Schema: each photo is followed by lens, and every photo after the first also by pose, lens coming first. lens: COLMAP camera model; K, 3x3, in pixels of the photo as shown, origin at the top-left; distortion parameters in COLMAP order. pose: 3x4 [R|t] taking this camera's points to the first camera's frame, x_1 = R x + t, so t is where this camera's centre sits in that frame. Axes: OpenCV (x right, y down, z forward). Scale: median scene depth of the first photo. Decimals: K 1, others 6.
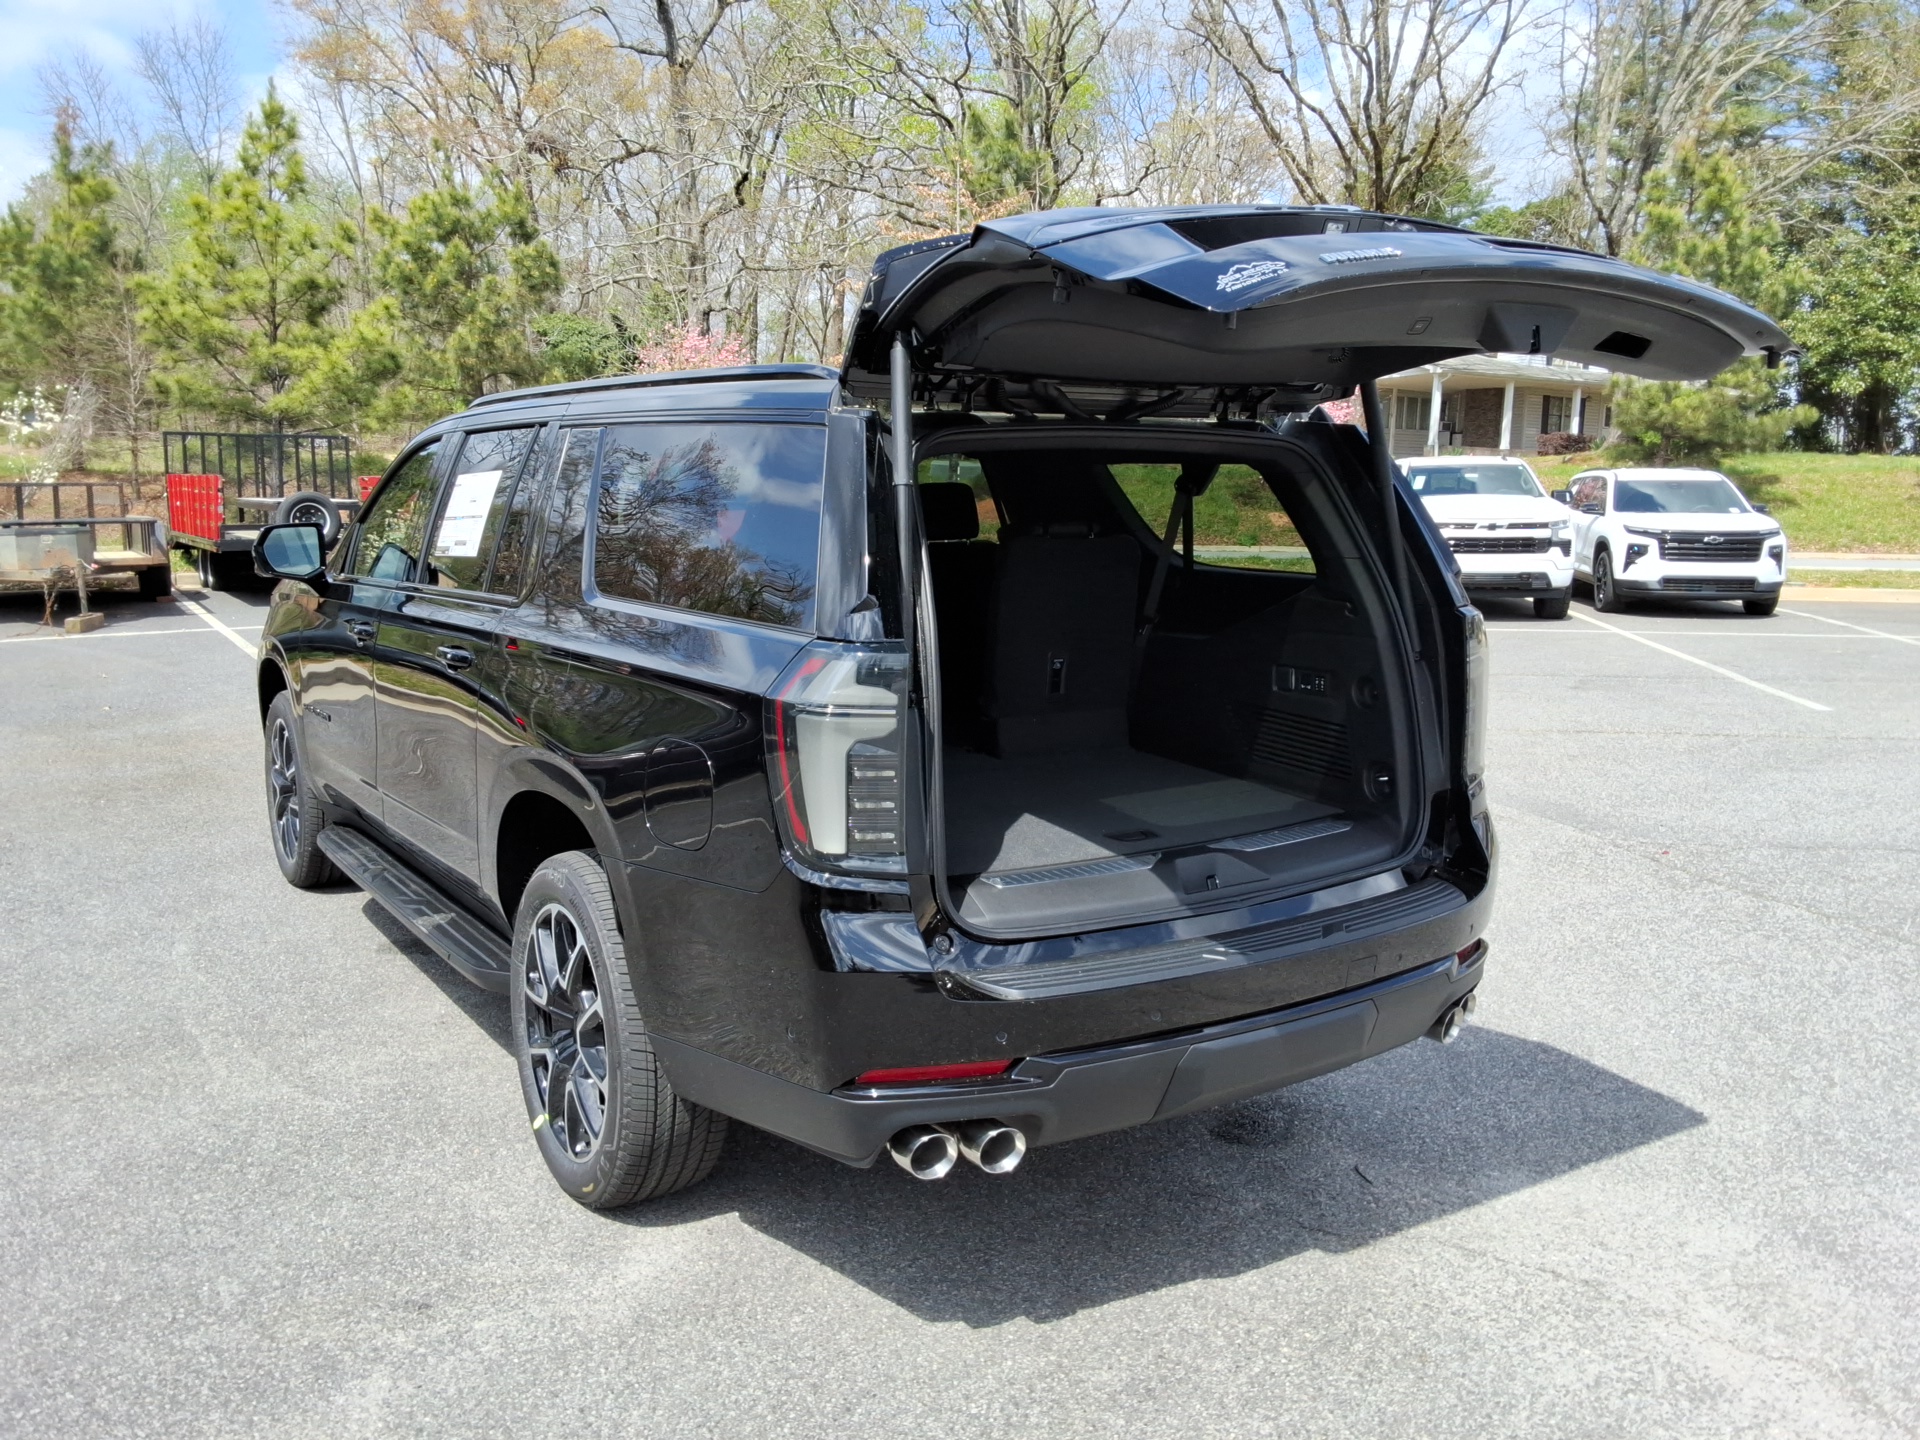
lens RADIAL K [[1547.3, 0, 974.3], [0, 1547.3, 724.8], [0, 0, 1]] dist [0.089831, -0.129547]
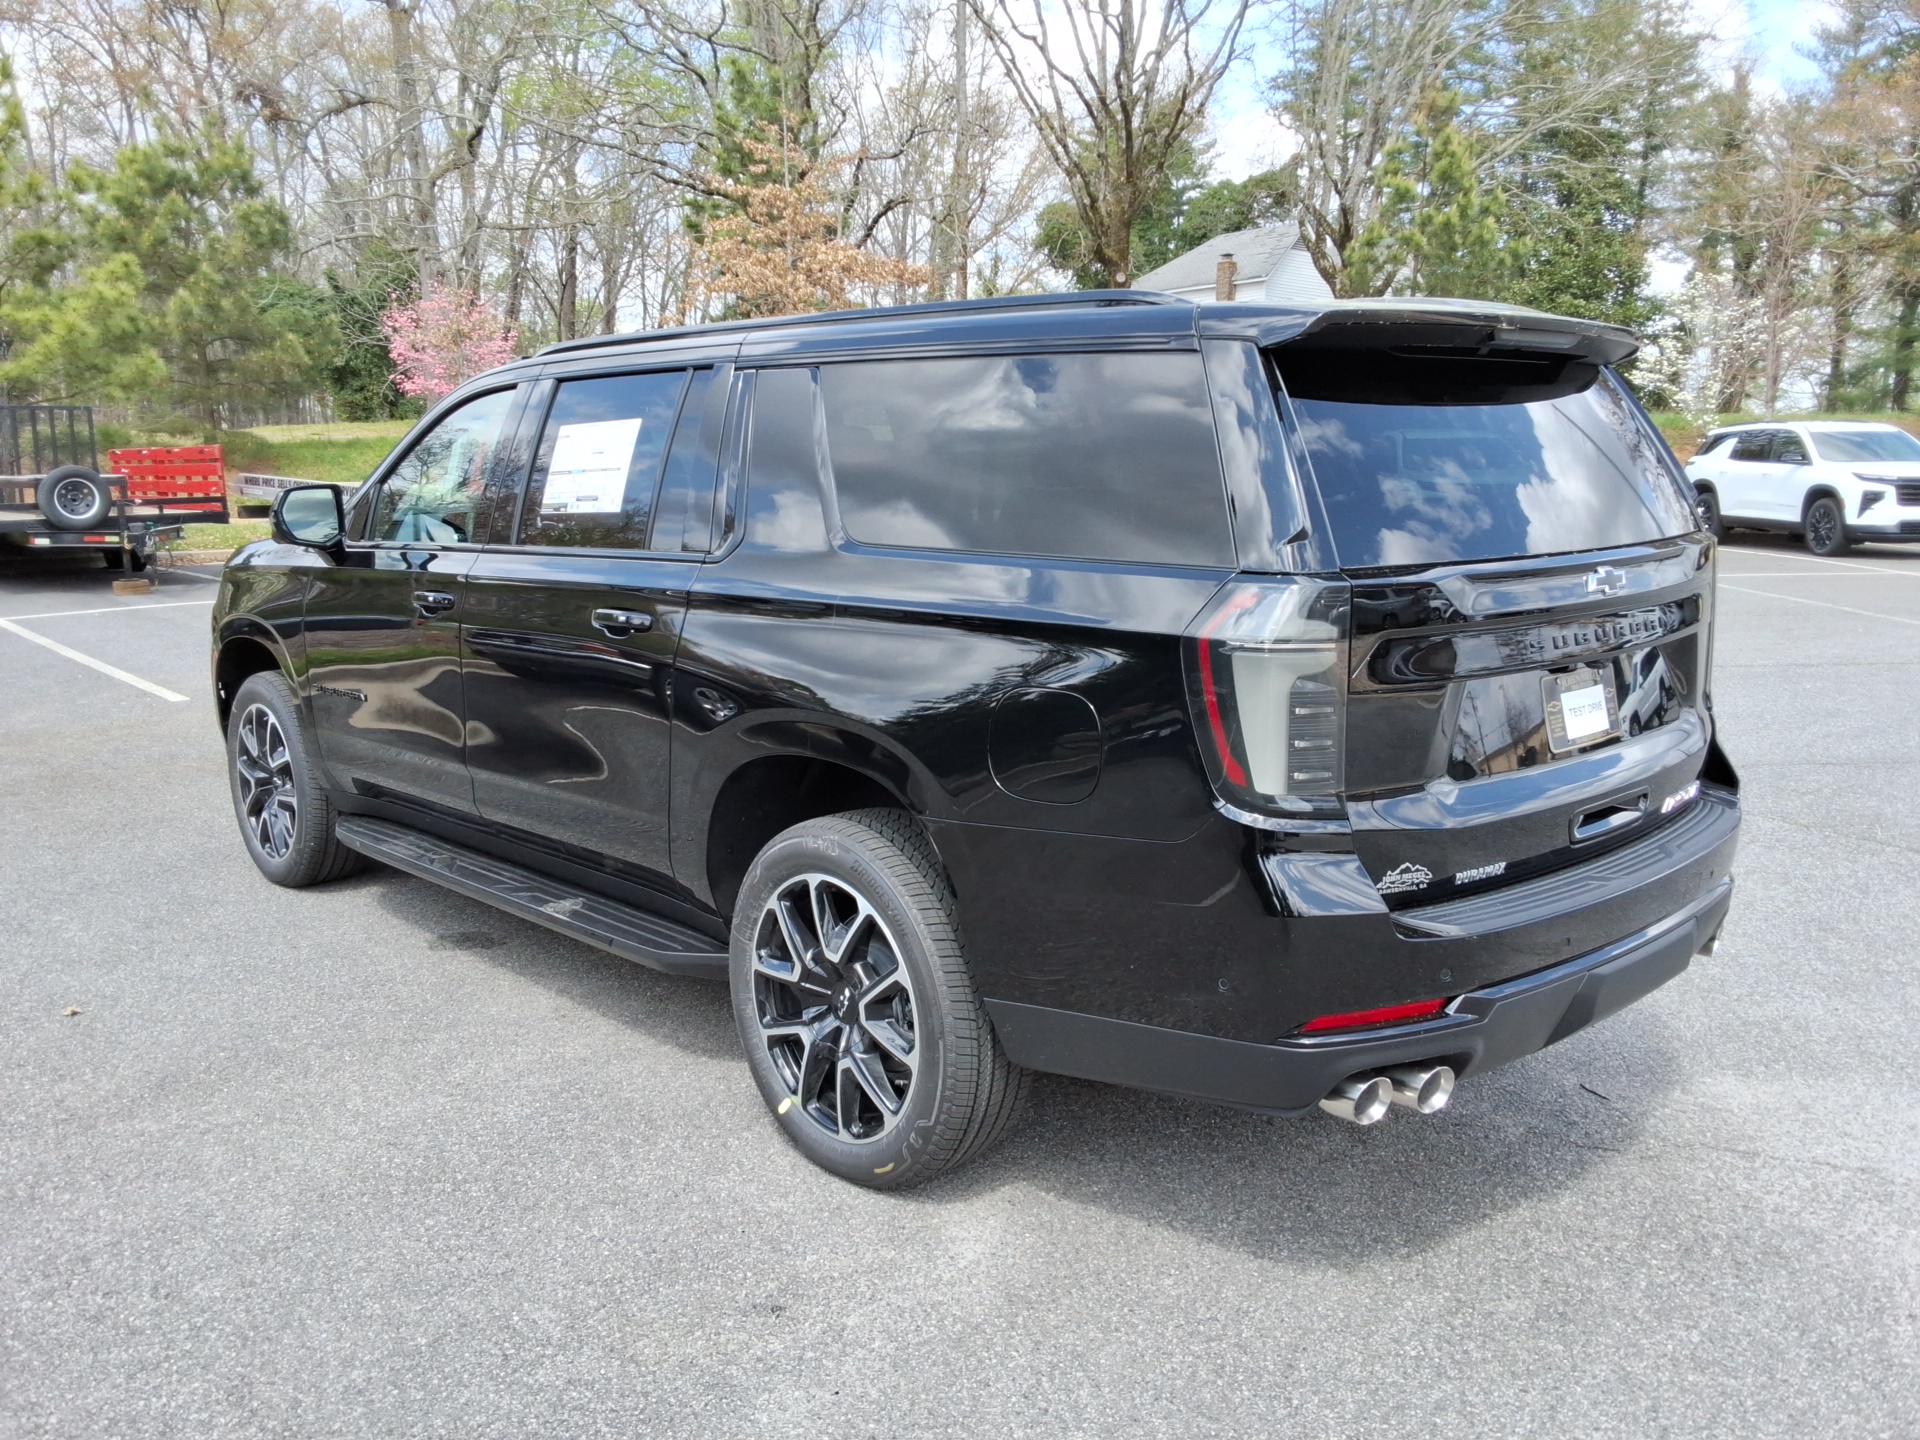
lens RADIAL K [[1547.3, 0, 969.3], [0, 1547.3, 718.5], [0, 0, 1]] dist [0.089831, -0.129547]
pose [[0.985210, -0.043344, 0.165776, -0.037157], [0.040786, 0.998991, 0.018808, 0.000833], [-0.166424, -0.011768, 0.985984, 0.007034]]
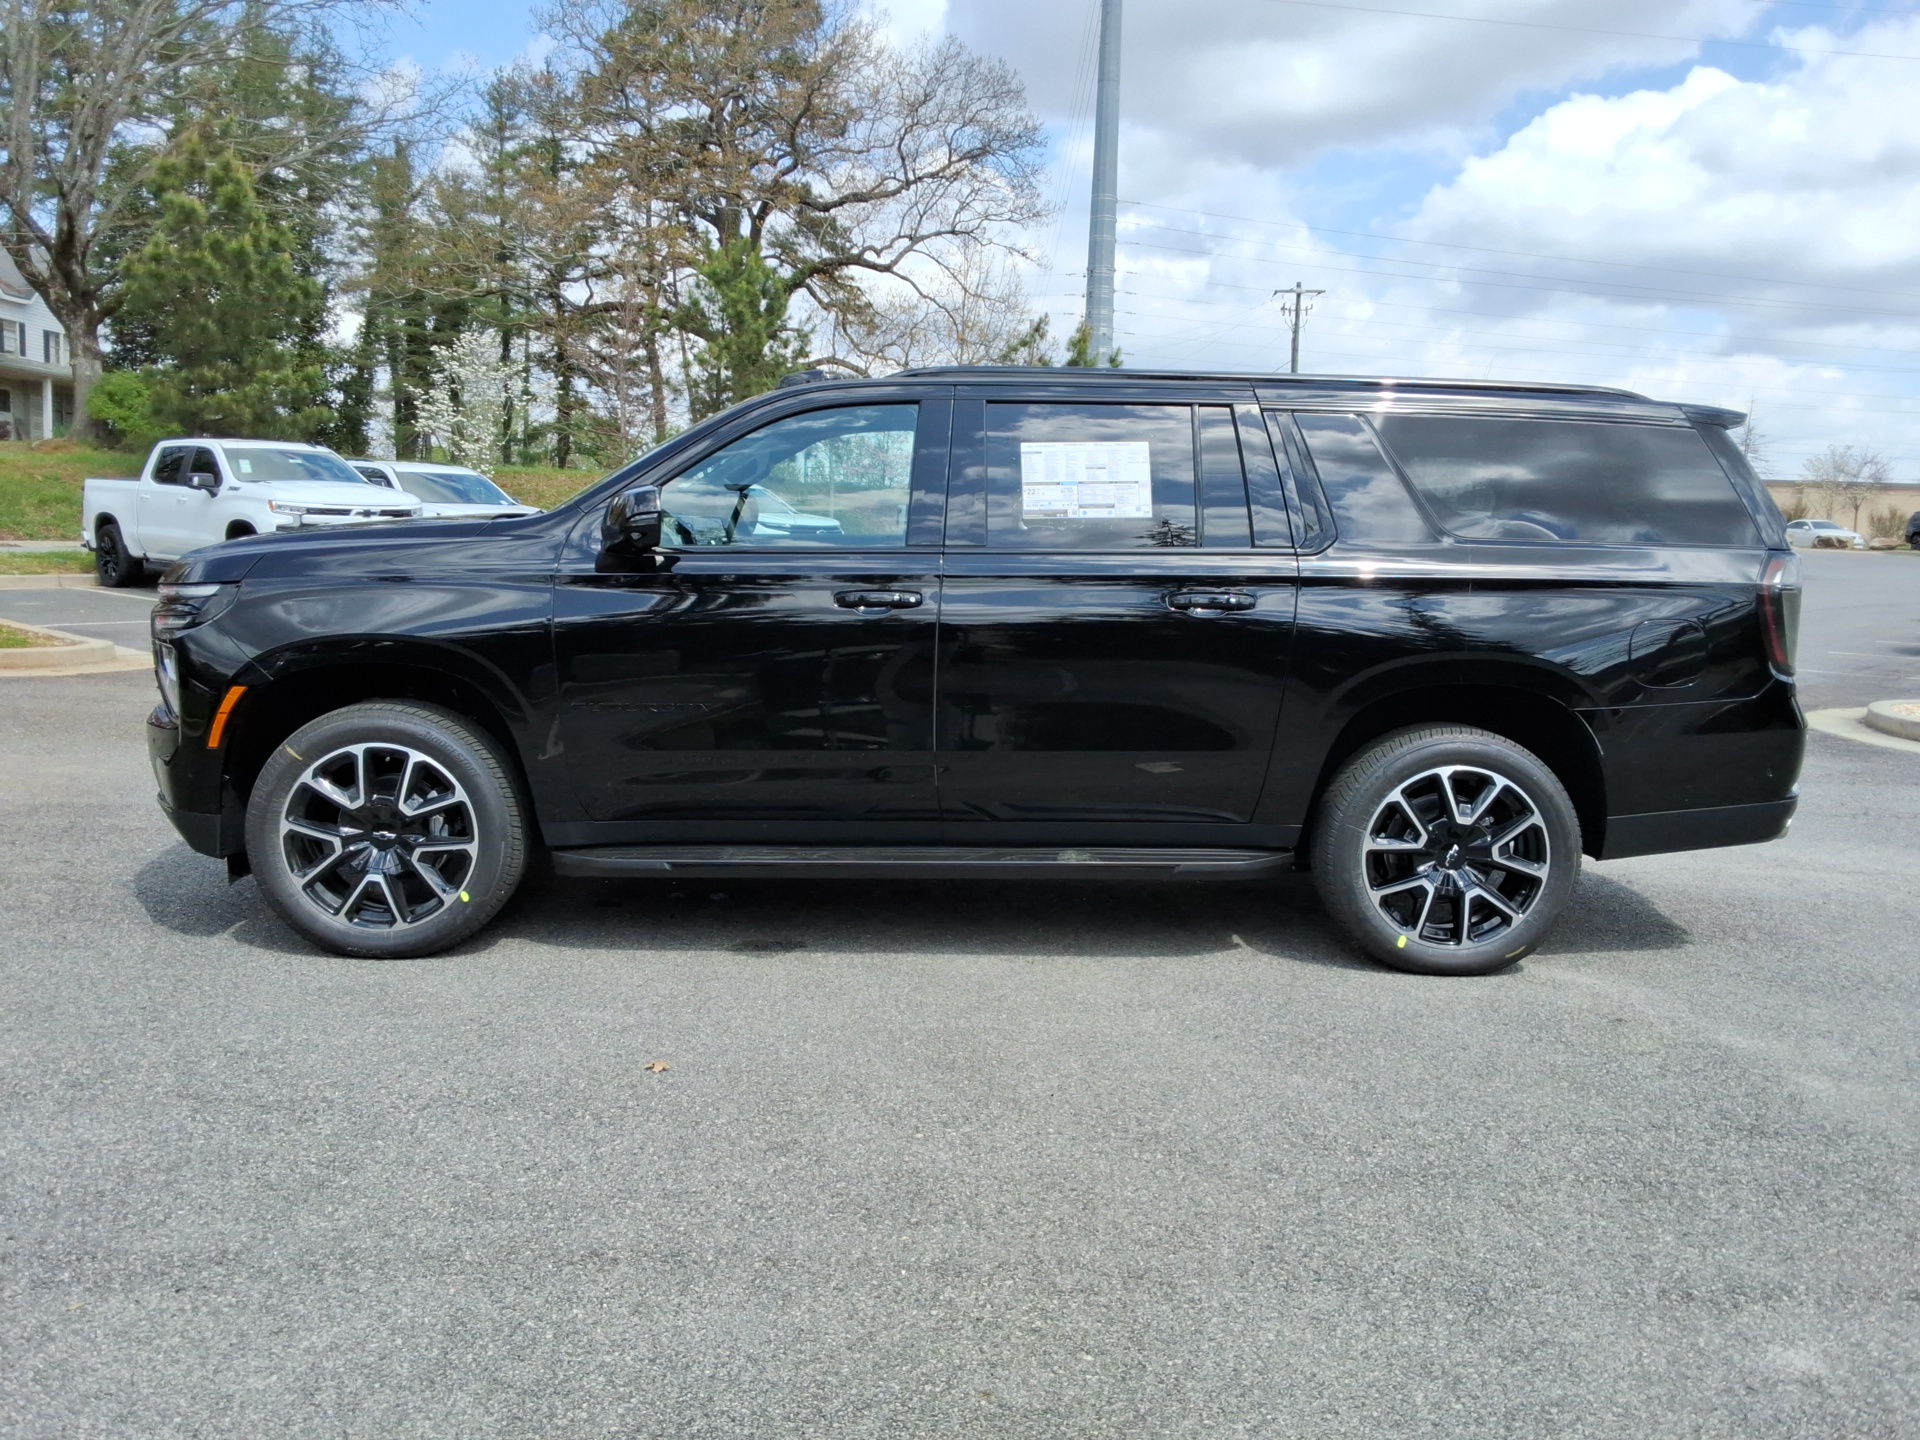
lens RADIAL K [[1547.3, 0, 1010.5], [0, 1547.3, 677.2], [0, 0, 1]] dist [0.089831, -0.129547]
pose [[0.542058, -0.076816, 0.836823, -0.170644], [0.099666, 0.994661, 0.026746, -0.003892], [-0.834410, 0.068905, 0.546820, 0.059519]]
